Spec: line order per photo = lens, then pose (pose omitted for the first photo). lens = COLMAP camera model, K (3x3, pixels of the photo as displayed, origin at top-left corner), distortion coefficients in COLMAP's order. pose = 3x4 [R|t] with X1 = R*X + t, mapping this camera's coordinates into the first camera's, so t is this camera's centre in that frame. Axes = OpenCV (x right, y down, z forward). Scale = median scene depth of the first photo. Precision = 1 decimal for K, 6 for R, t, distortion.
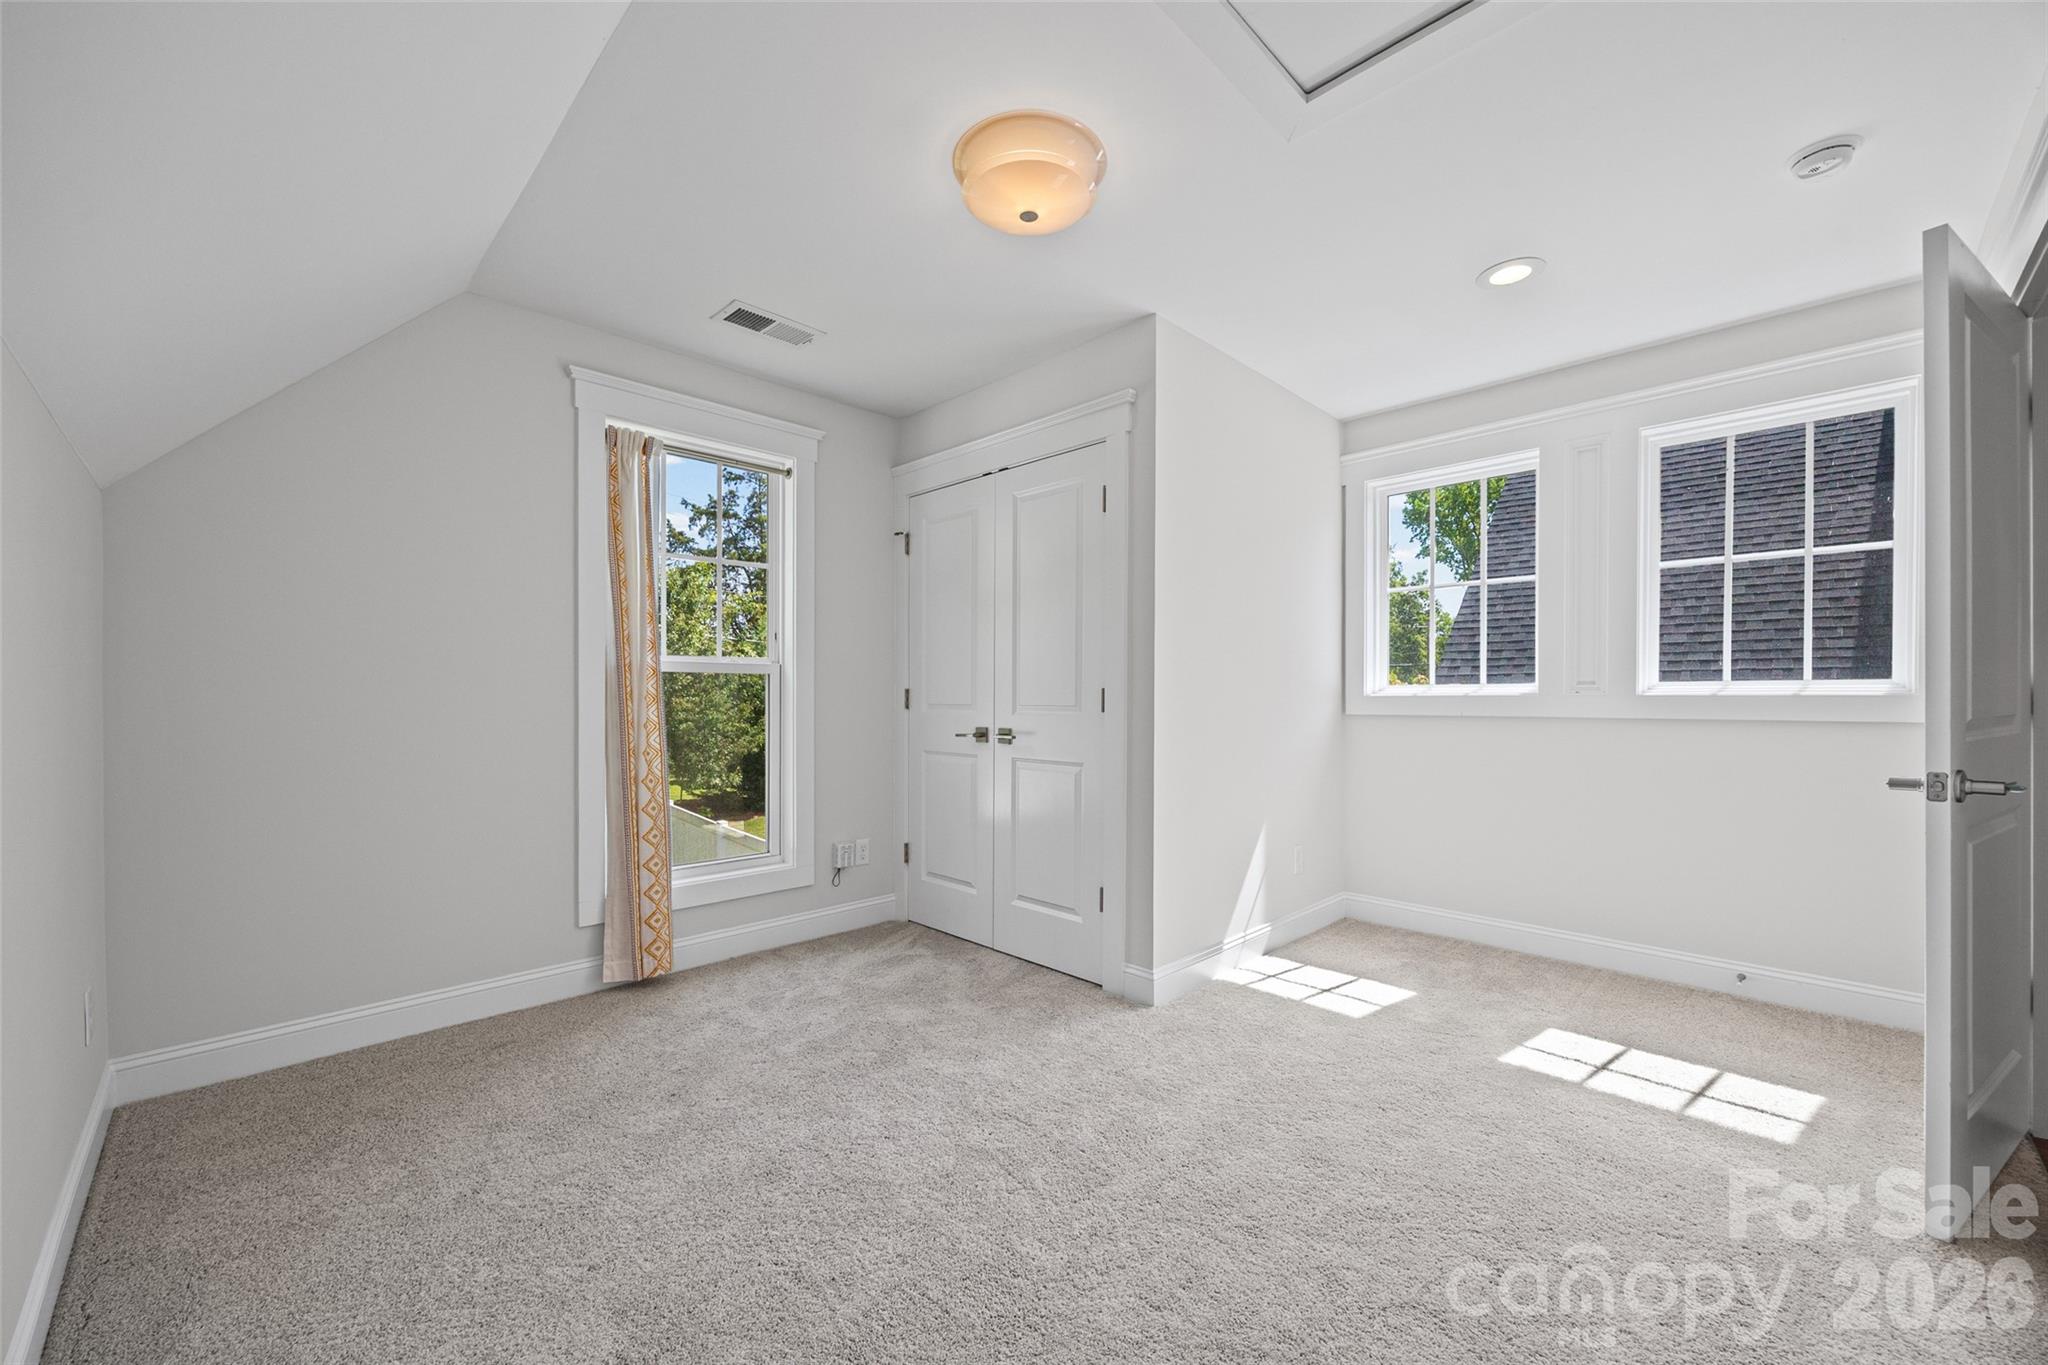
lens RADIAL K [[788.0, 0, 1021.6], [0, 788.0, 694.2], [0, 0, 1]] dist [-0.002060, 0.000168]
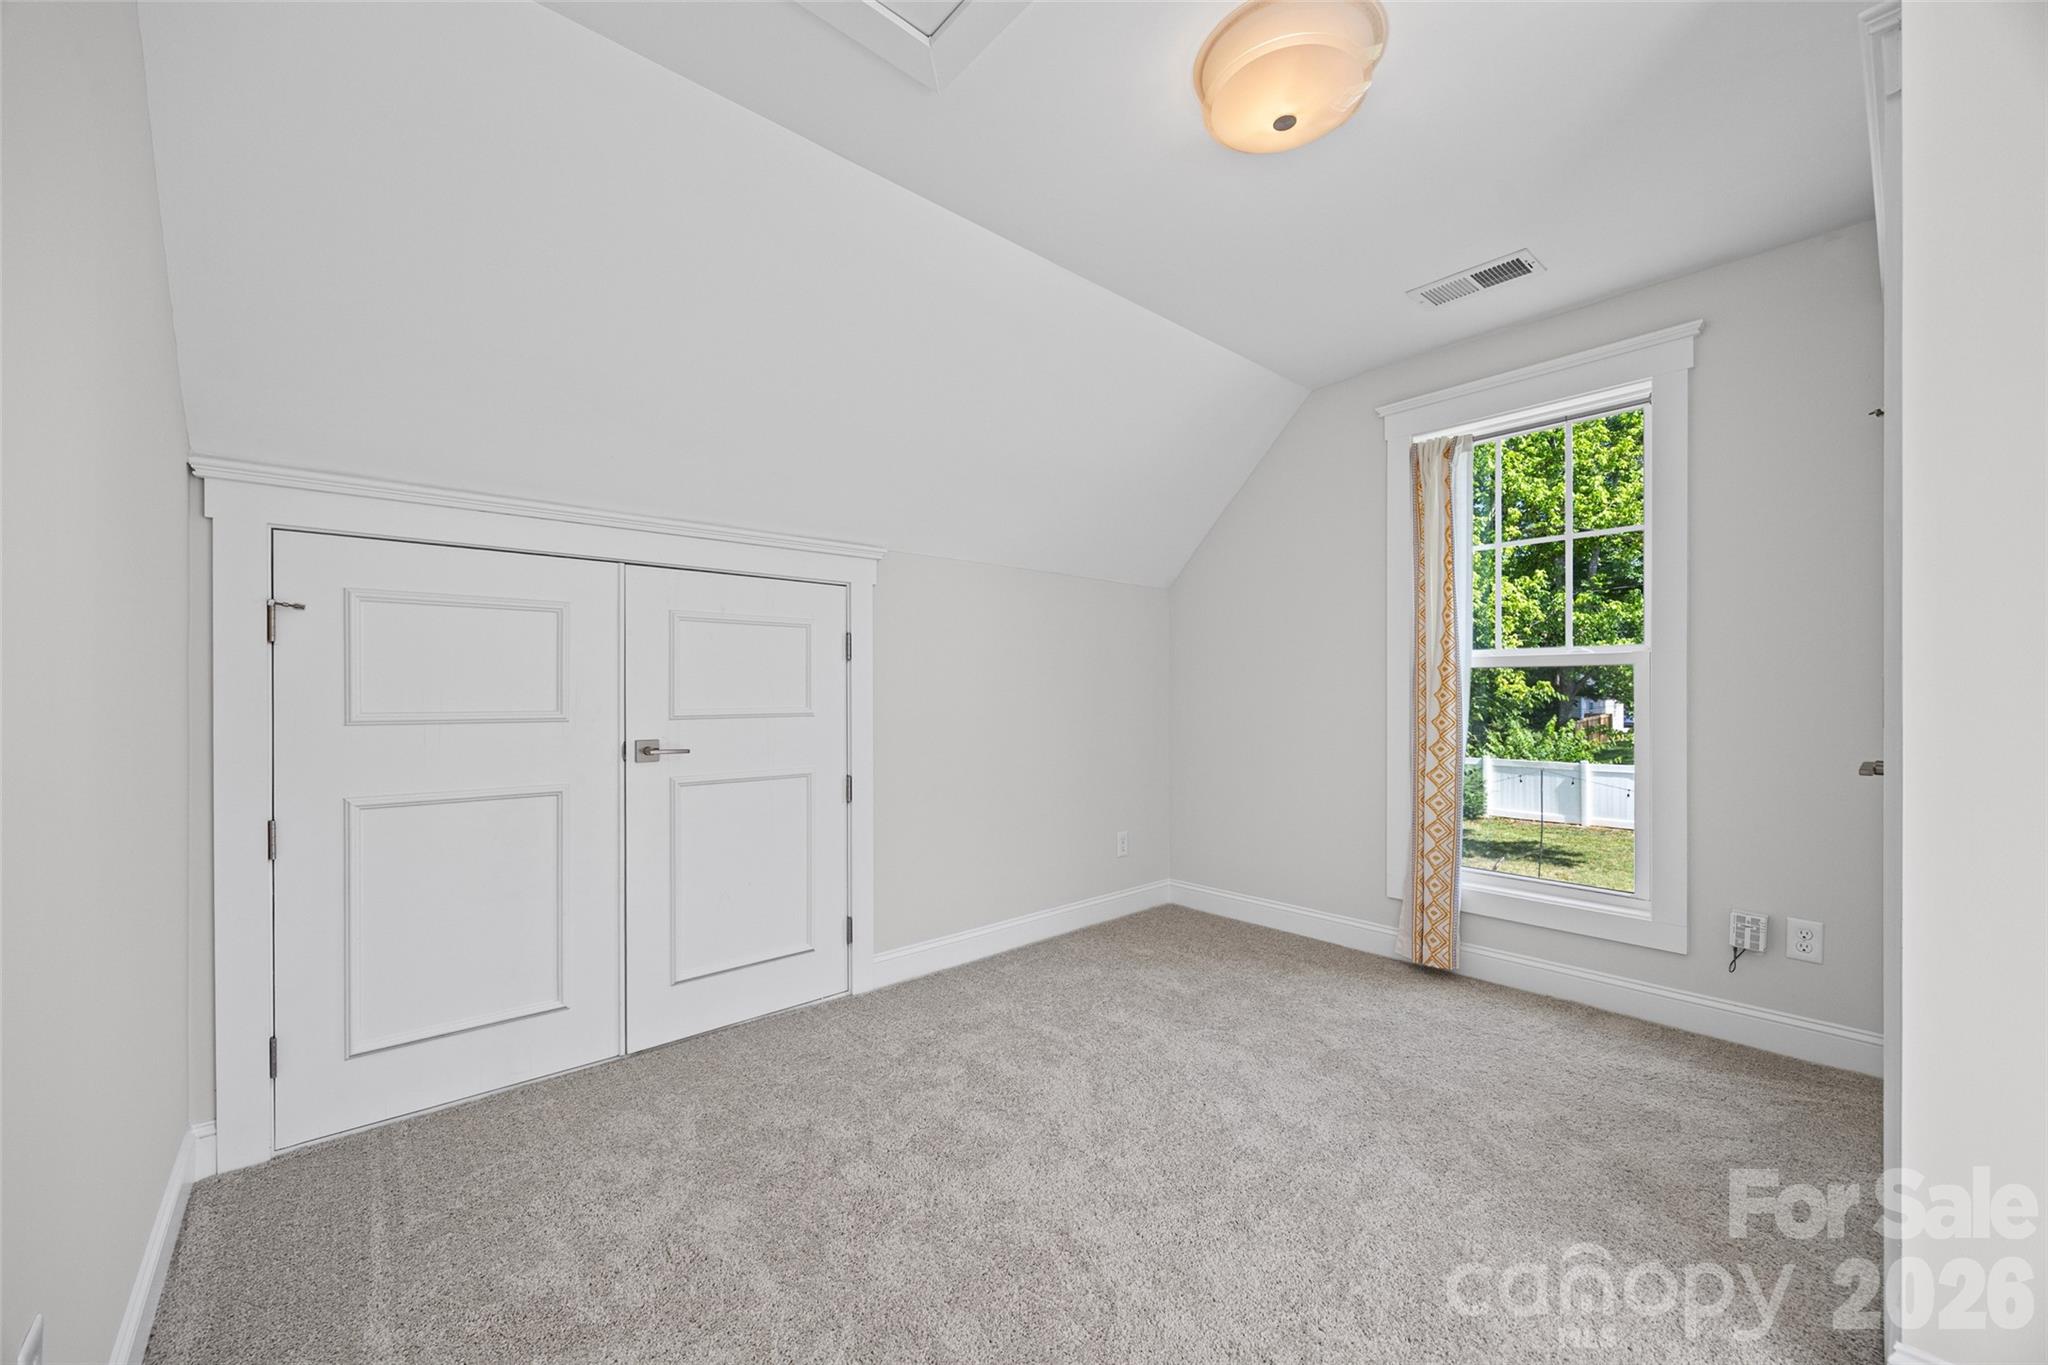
lens RADIAL K [[788.0, 0, 1021.6], [0, 788.0, 694.2], [0, 0, 1]] dist [-0.002060, 0.000168]
pose [[-0.051486, 0.000703, -0.998673, 0.566642], [0.001396, 0.999999, 0.000632, 0.001313], [0.998673, -0.001361, -0.051487, 0.499827]]
